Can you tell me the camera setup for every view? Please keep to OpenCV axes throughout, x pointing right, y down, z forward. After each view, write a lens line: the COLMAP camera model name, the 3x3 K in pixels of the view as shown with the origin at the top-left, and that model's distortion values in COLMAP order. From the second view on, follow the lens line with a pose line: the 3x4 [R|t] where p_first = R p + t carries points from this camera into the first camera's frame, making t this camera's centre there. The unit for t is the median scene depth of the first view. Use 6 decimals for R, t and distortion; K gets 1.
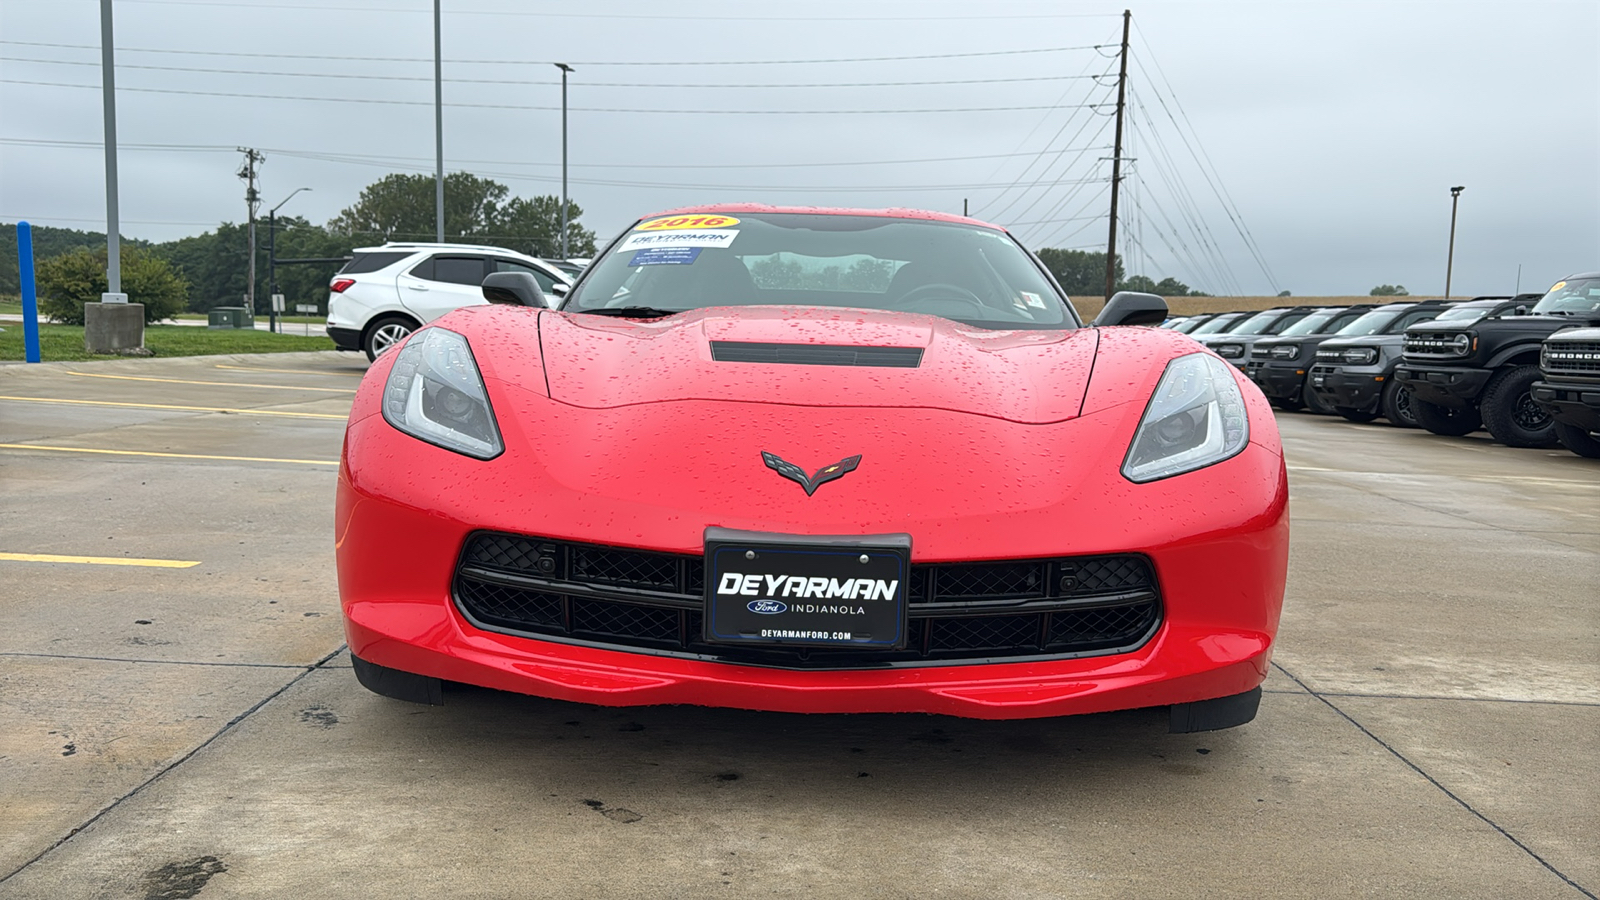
lens RADIAL K [[1360.0, 0, 800.0], [0, 1360.0, 450.0], [0, 0, 1]] dist [0.131637, -0.238272]
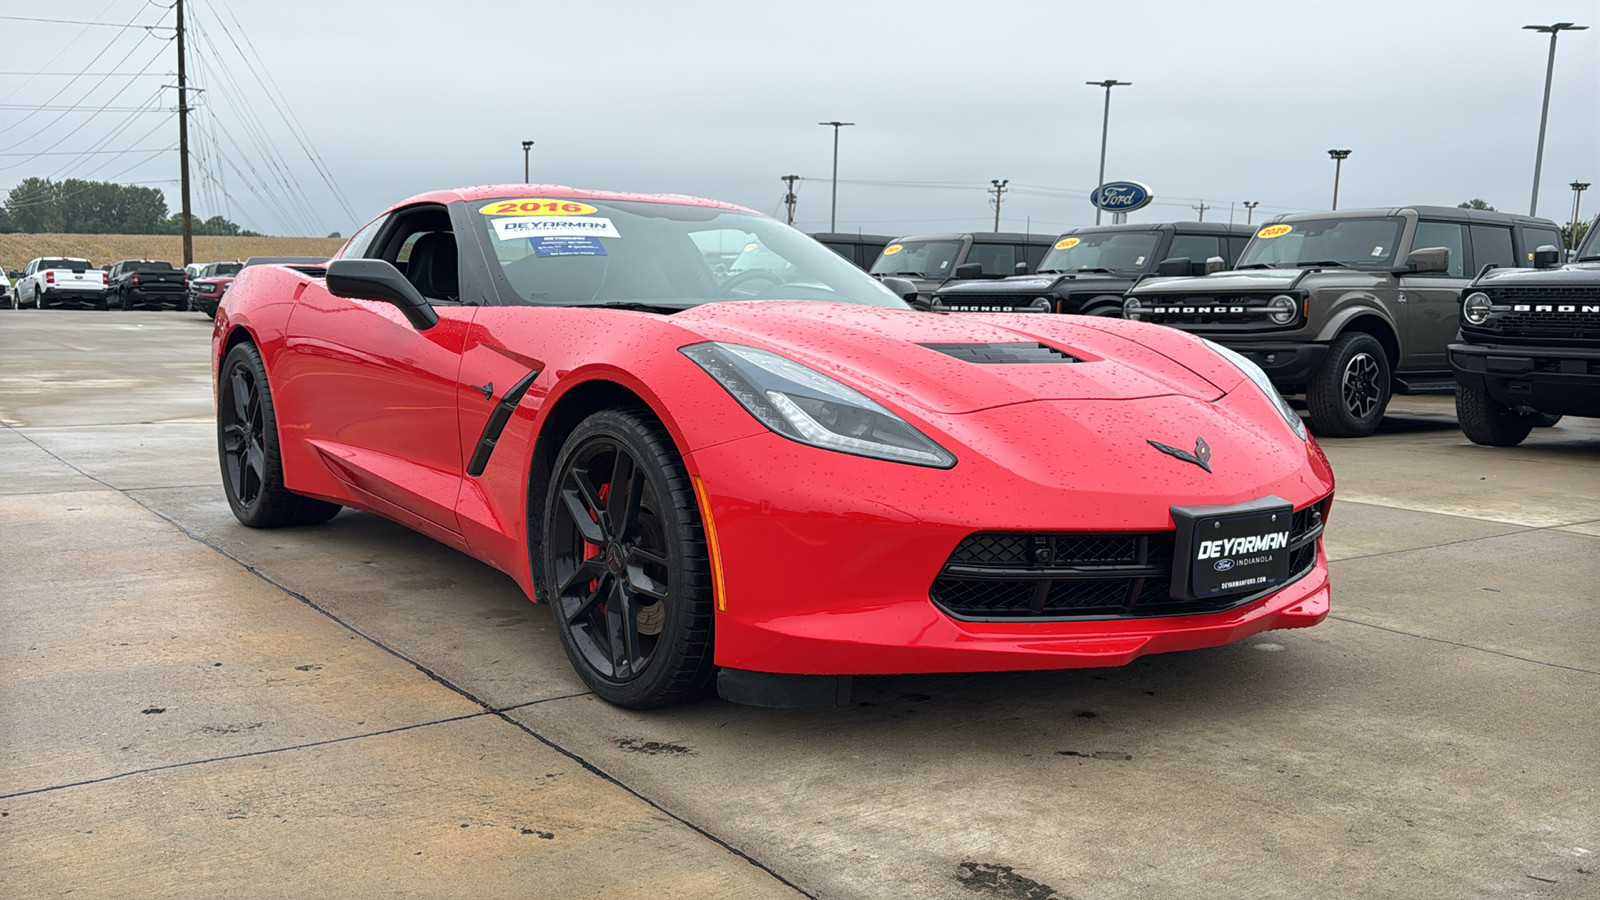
lens RADIAL K [[1360.0, 0, 800.0], [0, 1360.0, 450.0], [0, 0, 1]] dist [0.131637, -0.238272]
pose [[0.800391, -0.084237, 0.593530, -1.001072], [0.059876, 0.996361, 0.060665, -0.083392], [-0.596480, -0.013017, 0.802522, 0.206029]]
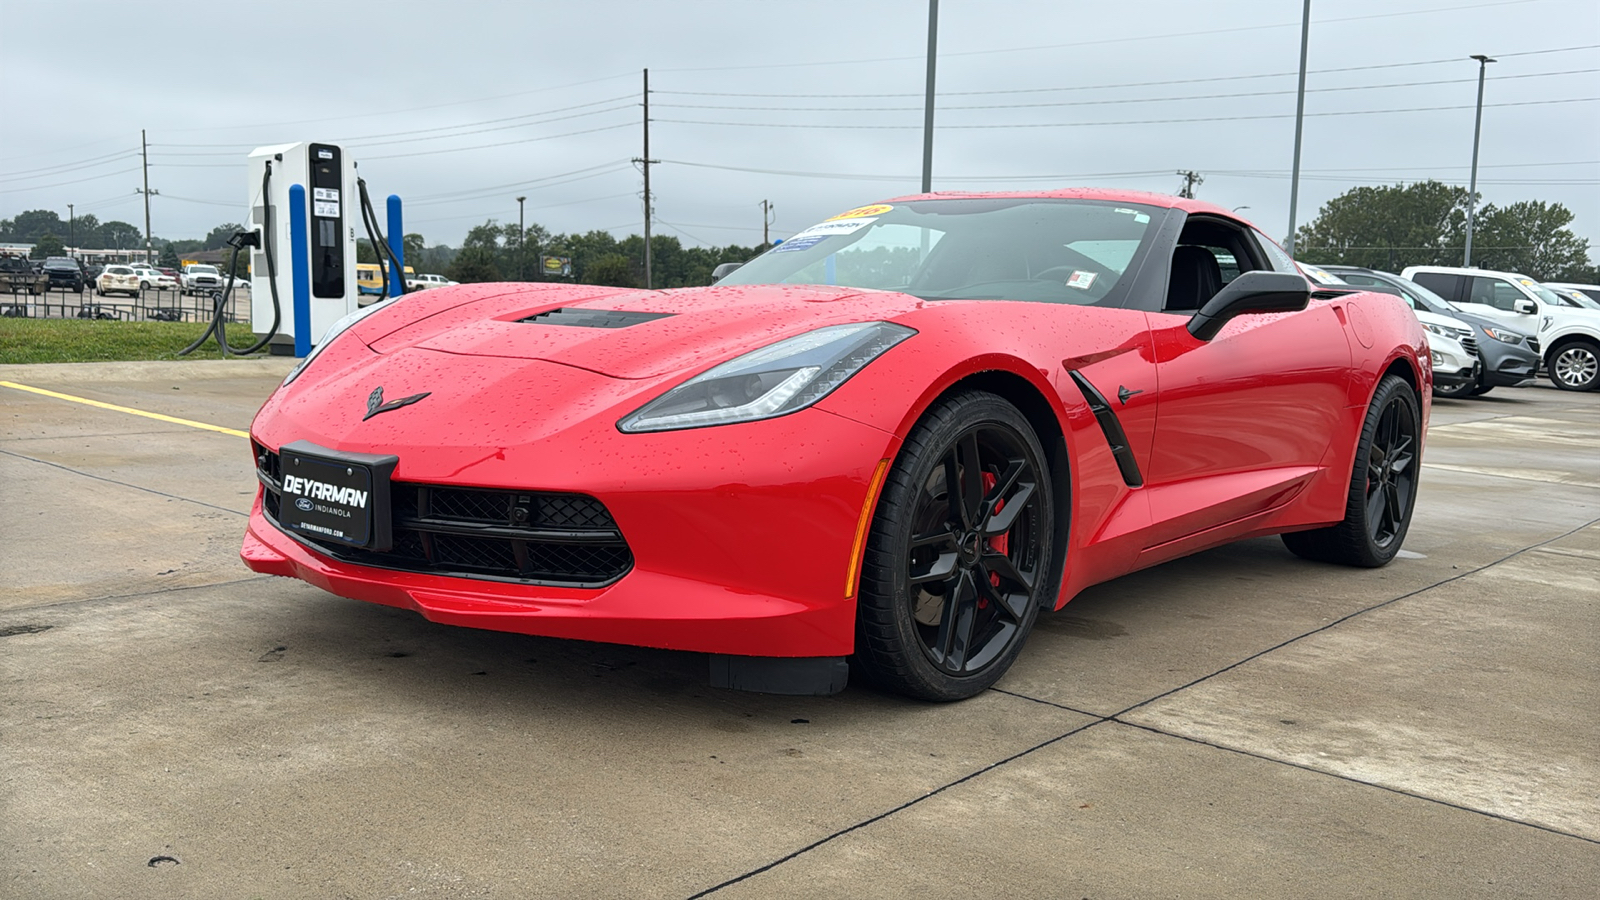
lens RADIAL K [[1360.0, 0, 800.0], [0, 1360.0, 450.0], [0, 0, 1]] dist [0.131637, -0.238272]
pose [[0.787868, 0.066688, -0.612223, 1.030977], [-0.074300, 0.997151, 0.013002, 0.013880], [0.611346, 0.035245, 0.790578, 0.255645]]
